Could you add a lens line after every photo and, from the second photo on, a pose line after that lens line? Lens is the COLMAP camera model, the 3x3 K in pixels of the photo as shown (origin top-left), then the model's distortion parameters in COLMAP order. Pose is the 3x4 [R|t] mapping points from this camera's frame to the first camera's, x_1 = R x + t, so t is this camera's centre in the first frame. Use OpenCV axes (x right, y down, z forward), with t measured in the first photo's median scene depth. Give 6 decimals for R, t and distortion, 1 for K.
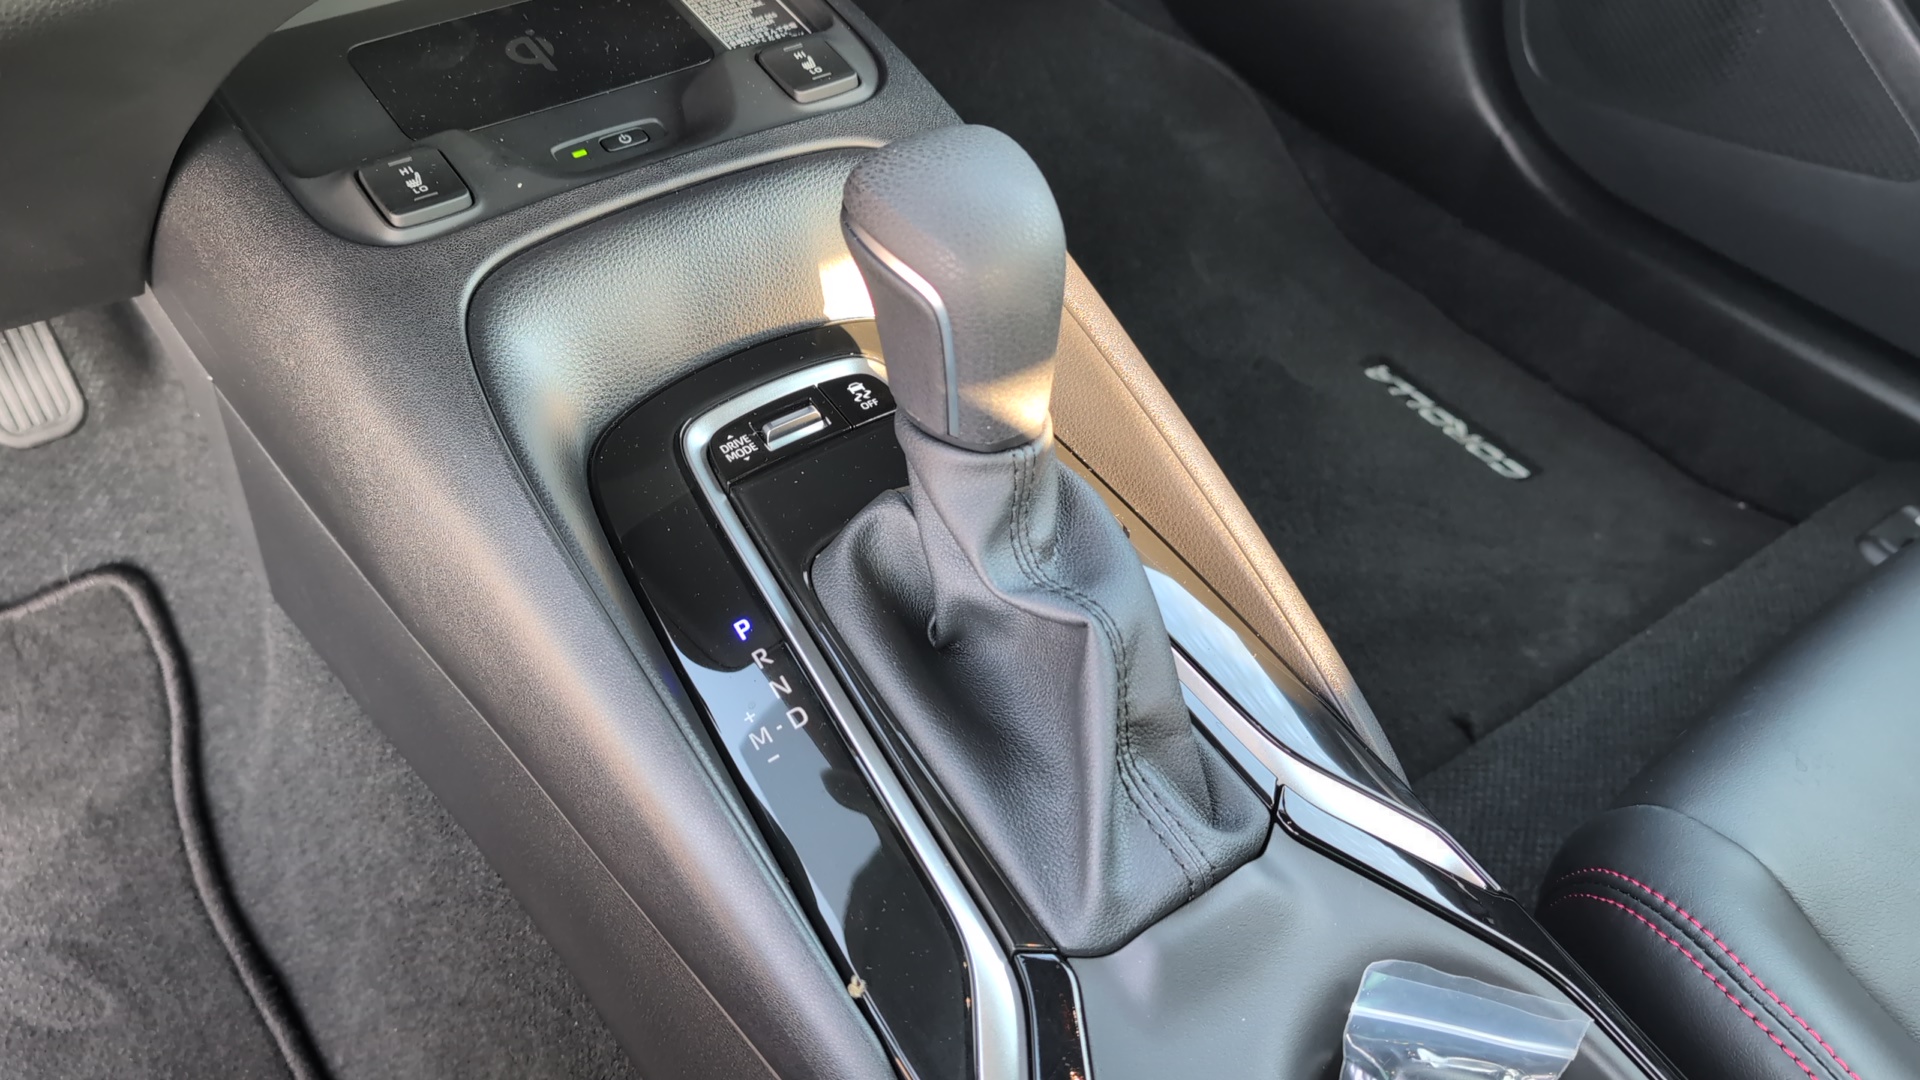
lens RADIAL K [[1620.9, 0, 960.0], [0, 1620.9, 540.0], [0, 0, 1]] dist [0.010668, -0.004267]
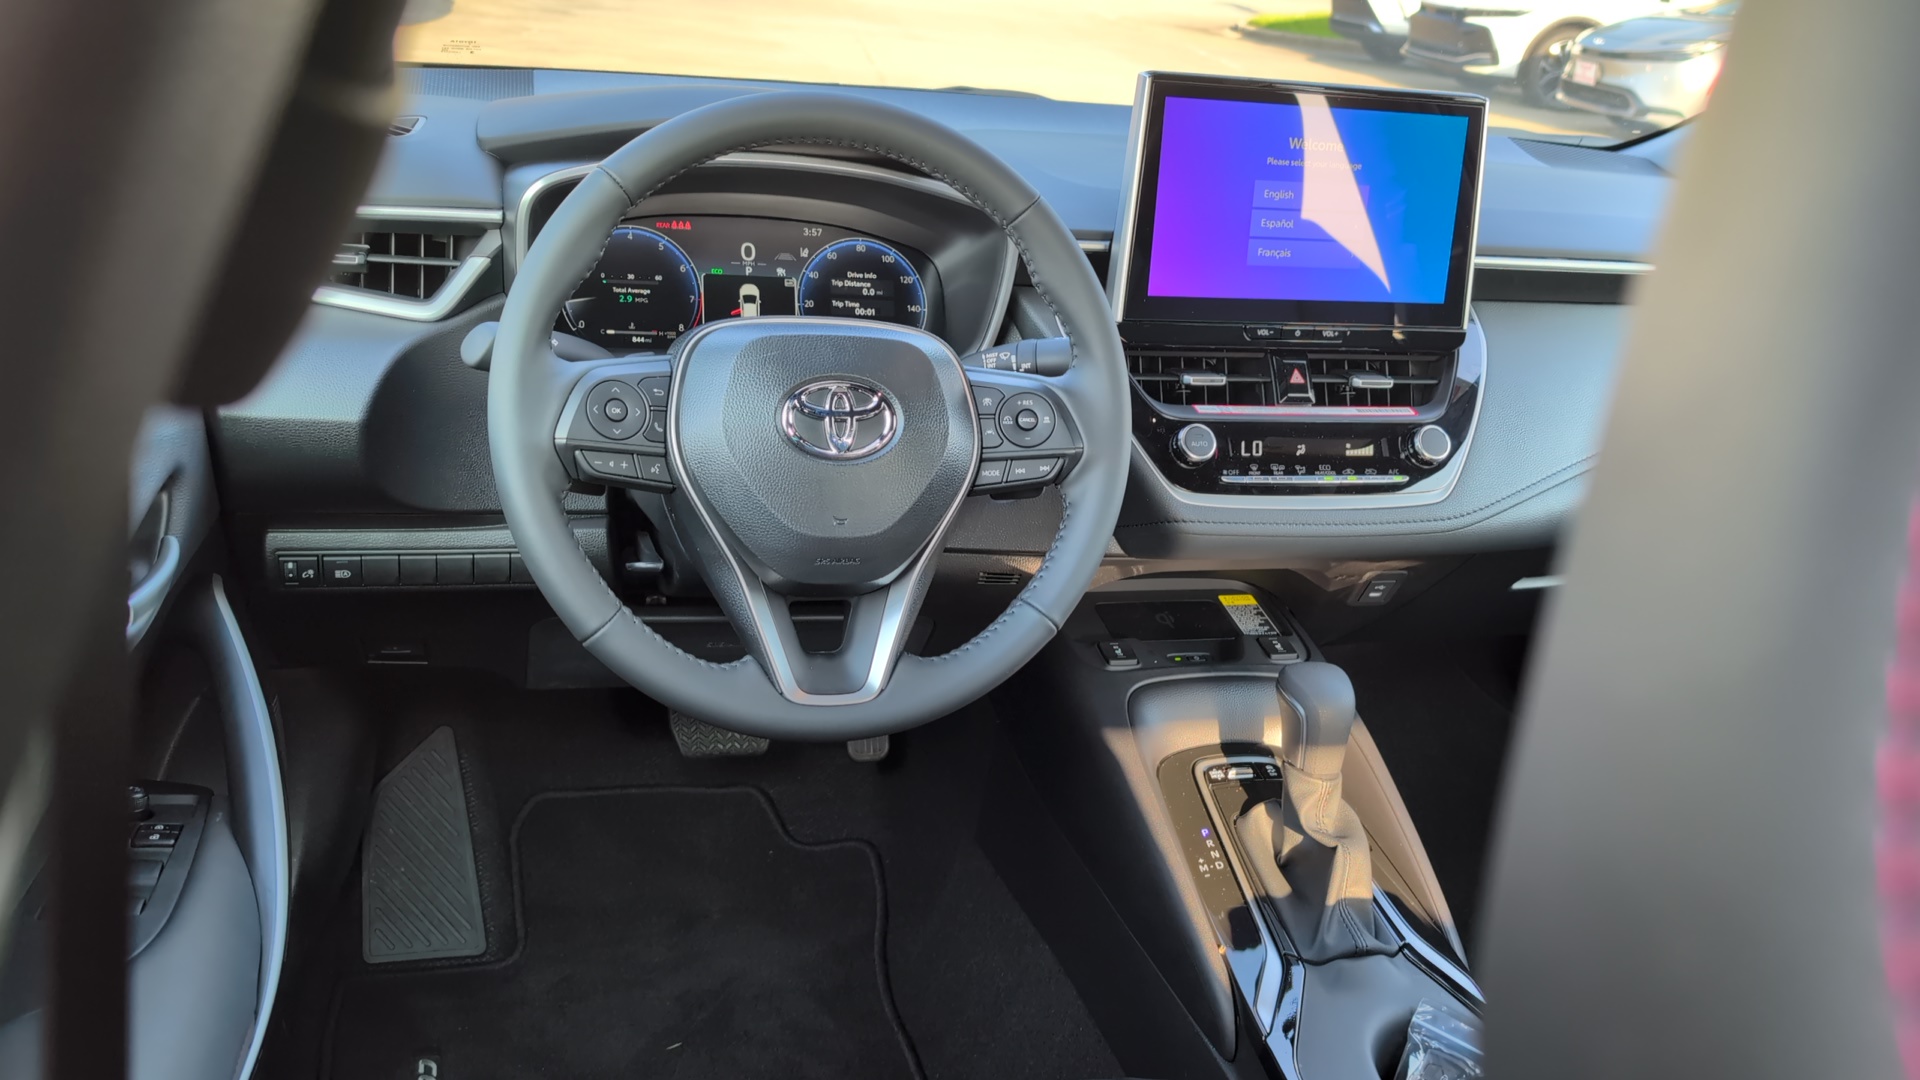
lens RADIAL K [[1620.9, 0, 960.0], [0, 1620.9, 540.0], [0, 0, 1]] dist [0.010668, -0.004267]
pose [[0.935649, 0.170115, -0.309227, 0.197578], [-0.278447, 0.894171, -0.350606, 0.586176], [0.216858, 0.414148, 0.883999, -1.396337]]
